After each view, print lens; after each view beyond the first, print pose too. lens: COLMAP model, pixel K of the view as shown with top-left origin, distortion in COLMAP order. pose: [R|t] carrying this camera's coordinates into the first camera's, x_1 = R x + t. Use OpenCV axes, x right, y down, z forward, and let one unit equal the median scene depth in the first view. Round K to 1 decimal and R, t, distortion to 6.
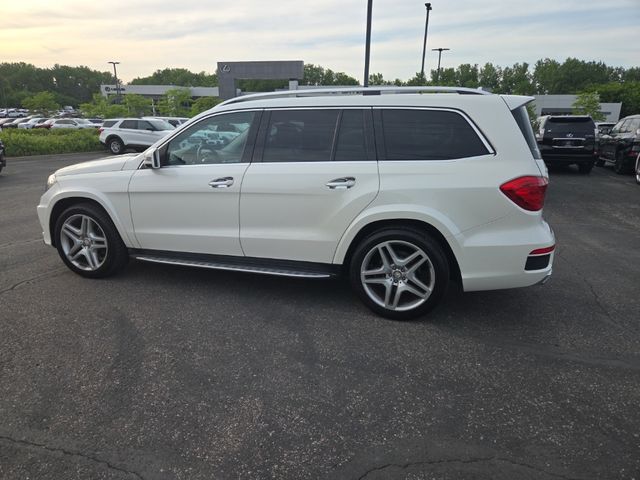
lens RADIAL K [[424.0, 0, 312.5], [0, 424.0, 238.0], [0, 0, 1]] dist [0.076183, -0.059983]
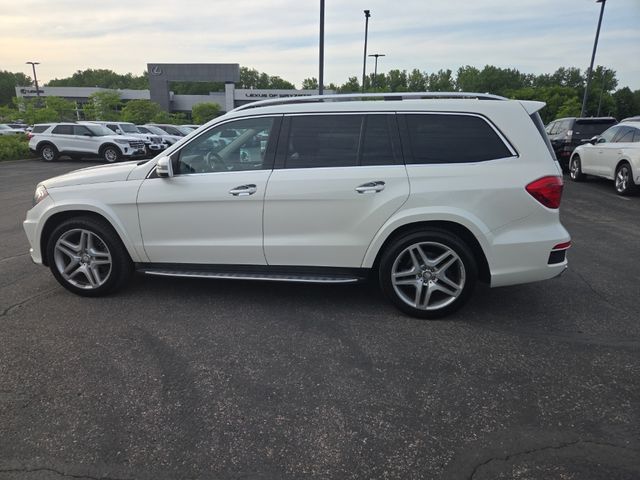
lens RADIAL K [[424.0, 0, 313.4], [0, 424.0, 241.9], [0, 0, 1]] dist [0.076183, -0.059983]
pose [[0.989260, -0.044446, 0.139246, -0.191061], [0.044397, 0.999008, 0.003464, -0.008479], [-0.139262, 0.002755, 0.990252, 0.015969]]
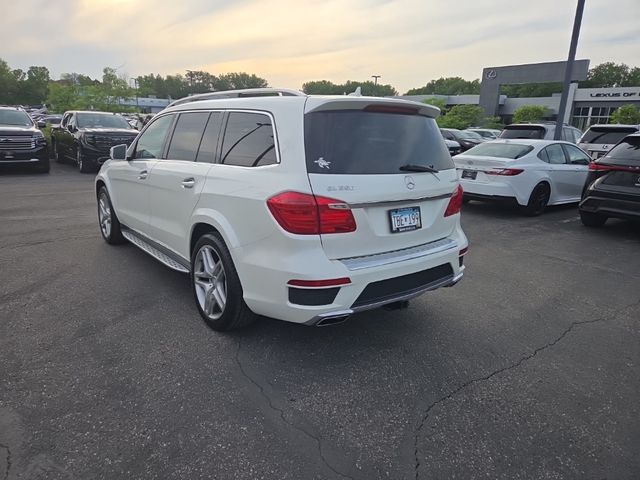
lens RADIAL K [[424.0, 0, 313.2], [0, 424.0, 239.2], [0, 0, 1]] dist [0.076183, -0.059983]
pose [[0.833237, 0.153127, -0.531290, 0.798308], [-0.161590, 0.986375, 0.030863, -0.067724], [0.528777, 0.060135, 0.846628, 0.259134]]
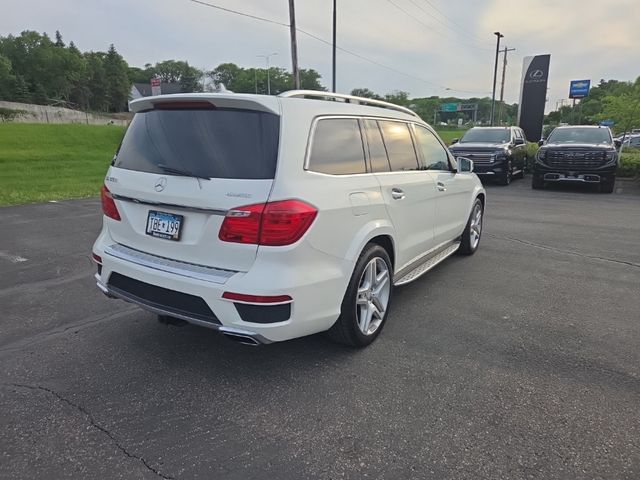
lens RADIAL K [[424.0, 0, 312.8], [0, 424.0, 239.1], [0, 0, 1]] dist [0.076183, -0.059983]
pose [[-0.261640, 0.213684, -0.941214, 1.123935], [-0.253567, 0.925710, 0.280651, -0.345472], [0.931262, 0.312090, -0.188019, 1.372838]]
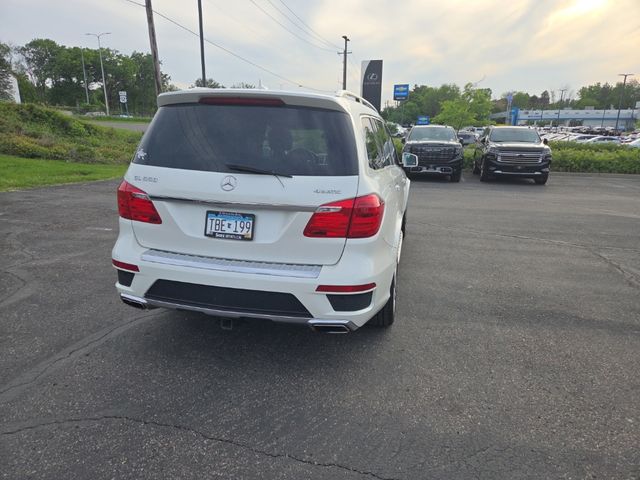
lens RADIAL K [[424.0, 0, 316.9], [0, 424.0, 240.6], [0, 0, 1]] dist [0.076183, -0.059983]
pose [[0.088024, 0.237495, -0.967392, 1.194576], [-0.274249, 0.939408, 0.205670, -0.261884], [0.957622, 0.247203, 0.147824, 1.043963]]
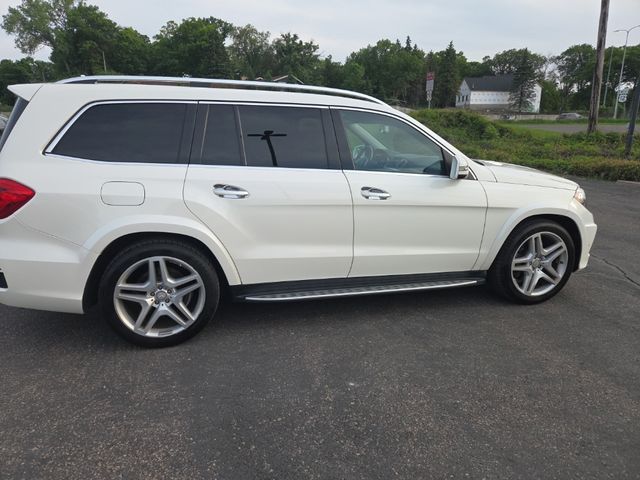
lens RADIAL K [[426.2, 0, 315.1], [0, 426.2, 238.7], [0, 0, 1]] dist [0.072014, -0.054382]
pose [[-0.829549, 0.121783, -0.544992, 0.515378], [-0.158999, 0.884029, 0.439560, -0.514841], [0.535320, 0.451290, -0.713982, 2.009663]]
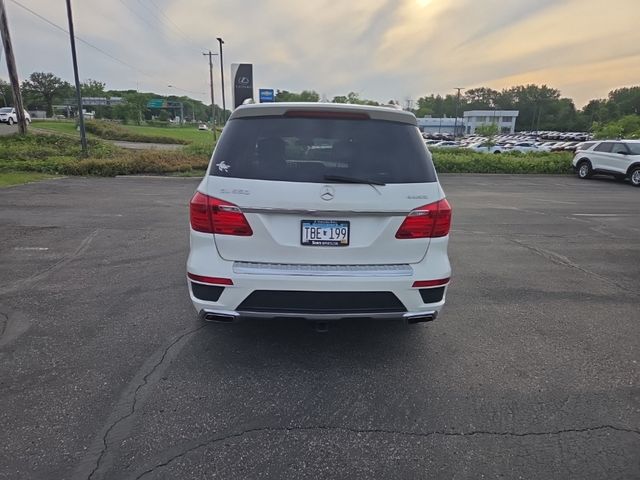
lens RADIAL K [[424.0, 0, 311.0], [0, 424.0, 243.6], [0, 0, 1]] dist [0.076183, -0.059983]
pose [[0.369945, 0.221409, -0.902285, 1.158409], [-0.258008, 0.957470, 0.129165, -0.175547], [0.892509, 0.185013, 0.411336, 0.693960]]
